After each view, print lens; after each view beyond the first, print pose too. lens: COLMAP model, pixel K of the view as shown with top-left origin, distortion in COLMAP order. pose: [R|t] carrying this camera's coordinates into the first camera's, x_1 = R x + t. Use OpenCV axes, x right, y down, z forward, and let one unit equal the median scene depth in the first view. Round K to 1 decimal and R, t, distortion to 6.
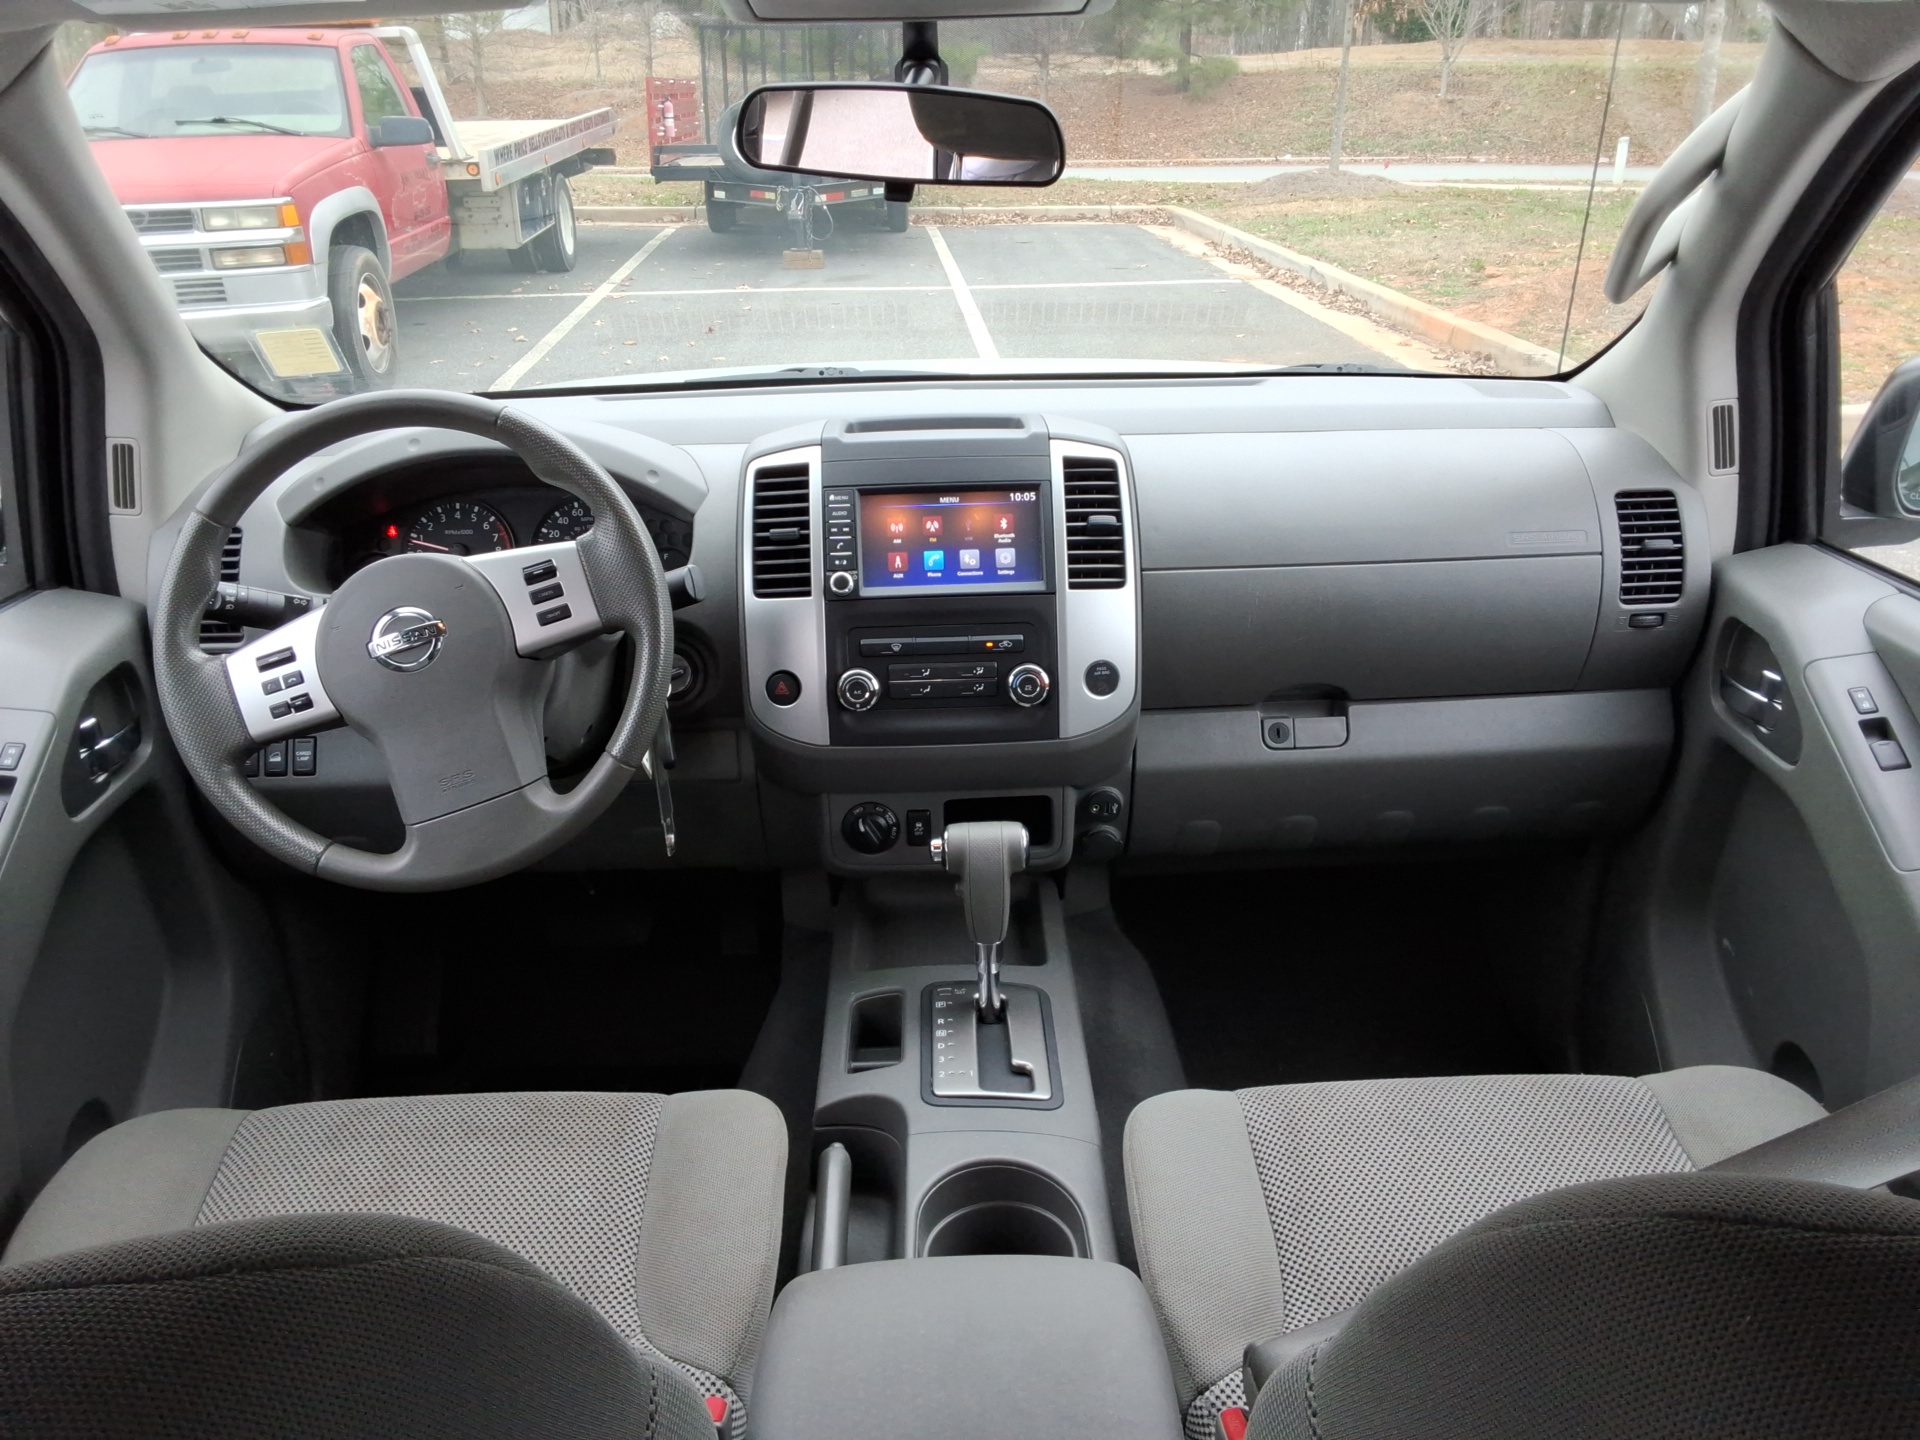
lens RADIAL K [[1565.1, 0, 978.6], [0, 1565.1, 679.8], [0, 0, 1]] dist [0.104325, -0.165414]
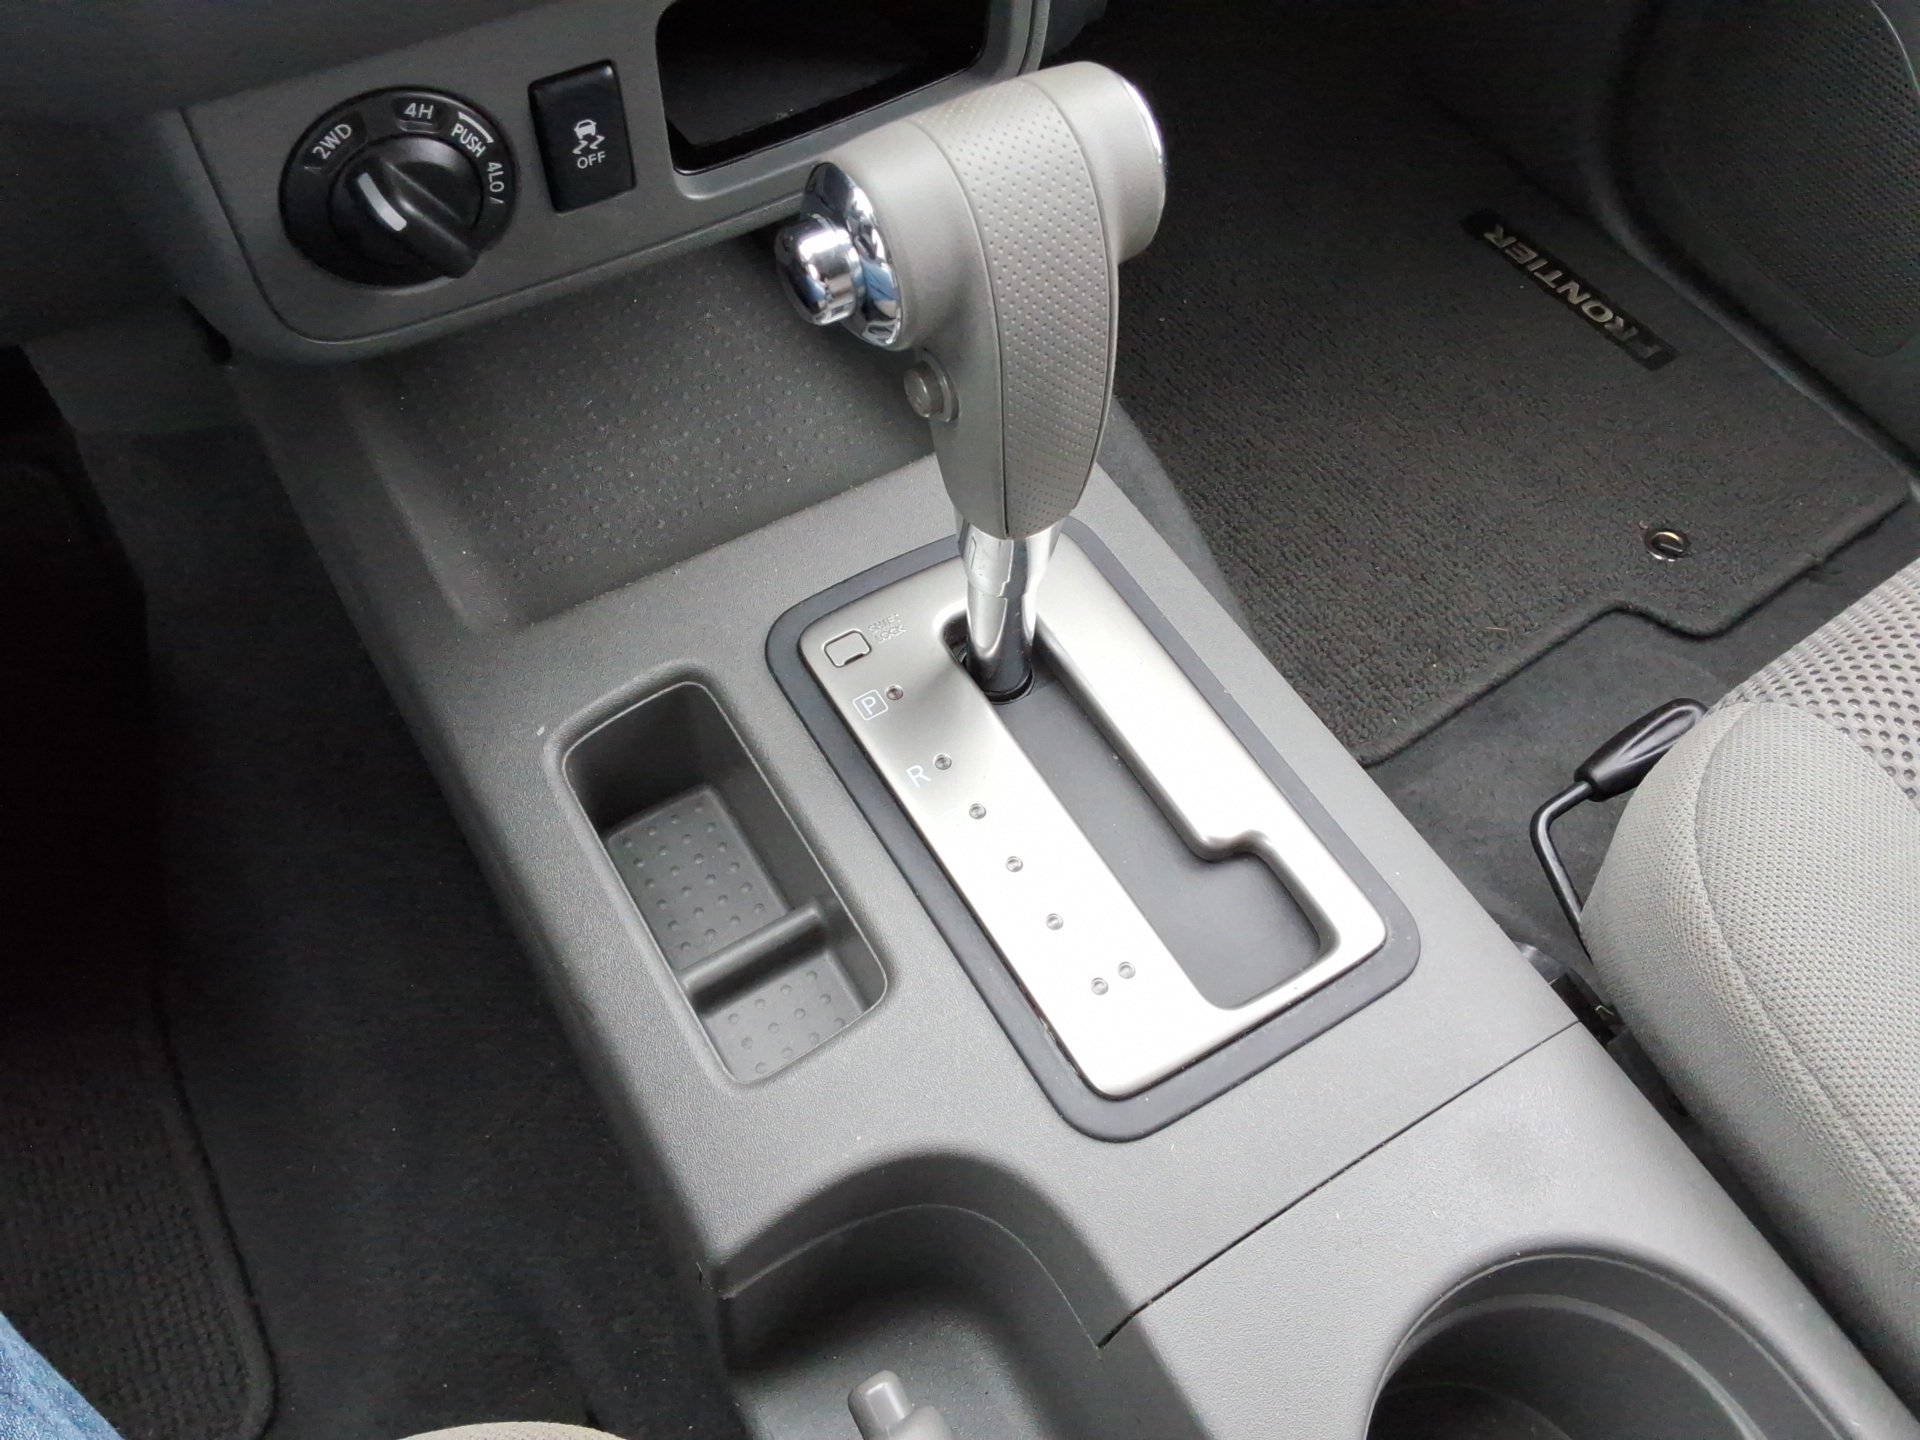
lens RADIAL K [[1565.1, 0, 976.9], [0, 1565.1, 709.6], [0, 0, 1]] dist [0.104325, -0.165414]
pose [[0.863053, -0.392543, 0.317884, -0.098196], [0.121404, 0.772089, 0.623811, 0.010391], [-0.490307, -0.499789, 0.714009, 0.697363]]
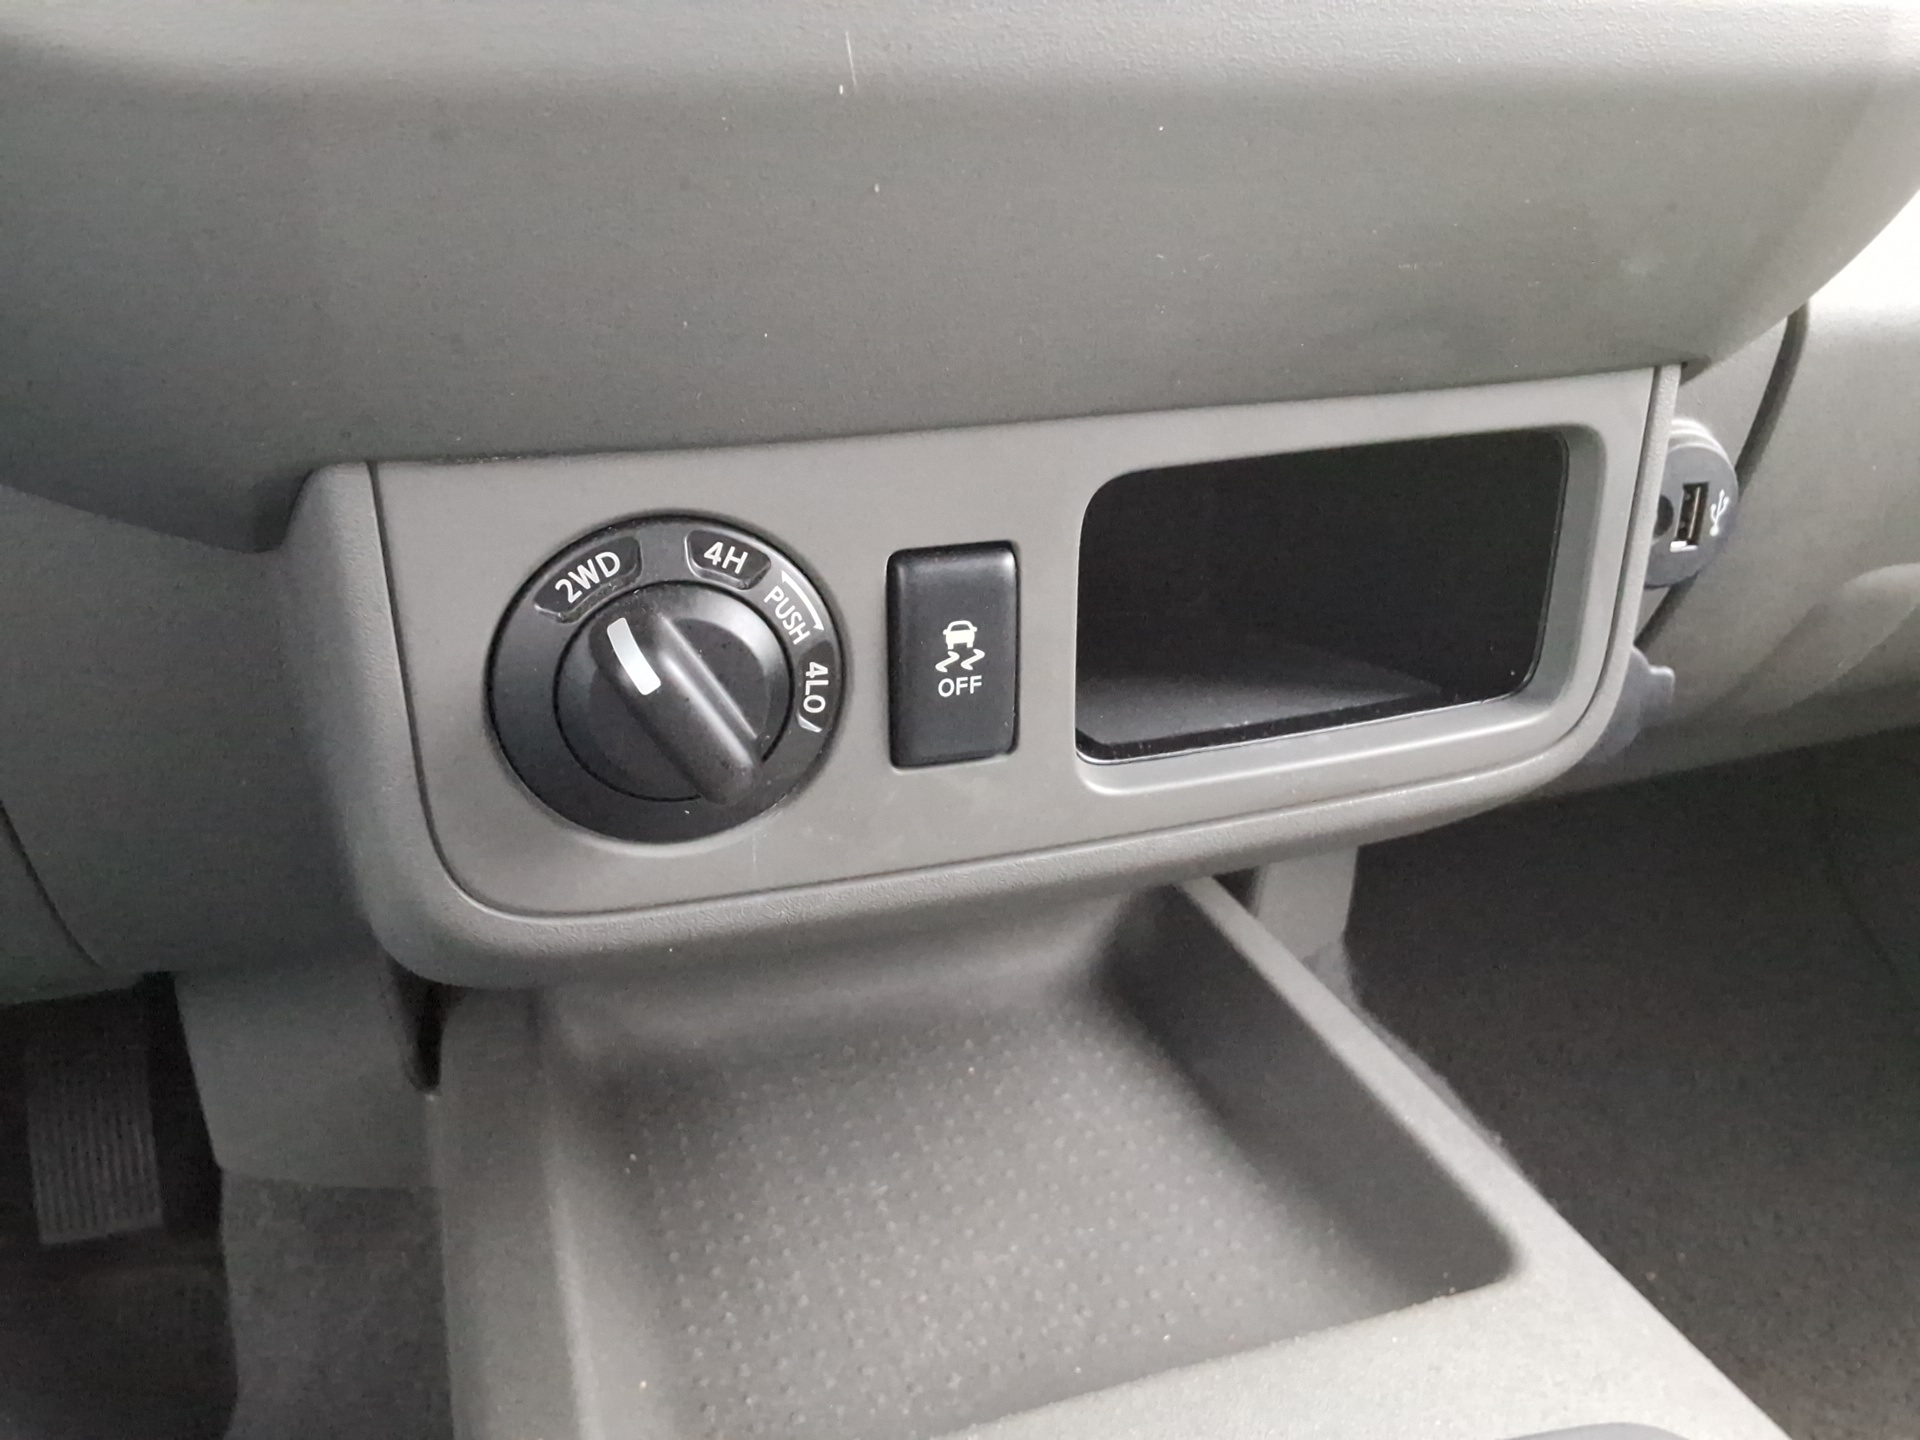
lens RADIAL K [[1565.1, 0, 975.6], [0, 1565.1, 703.8], [0, 0, 1]] dist [0.104325, -0.165414]
pose [[0.952372, -0.094199, 0.290023, -0.082699], [0.090477, 0.995553, 0.026247, 0.091012], [-0.291206, 0.001244, 0.956660, 0.794529]]
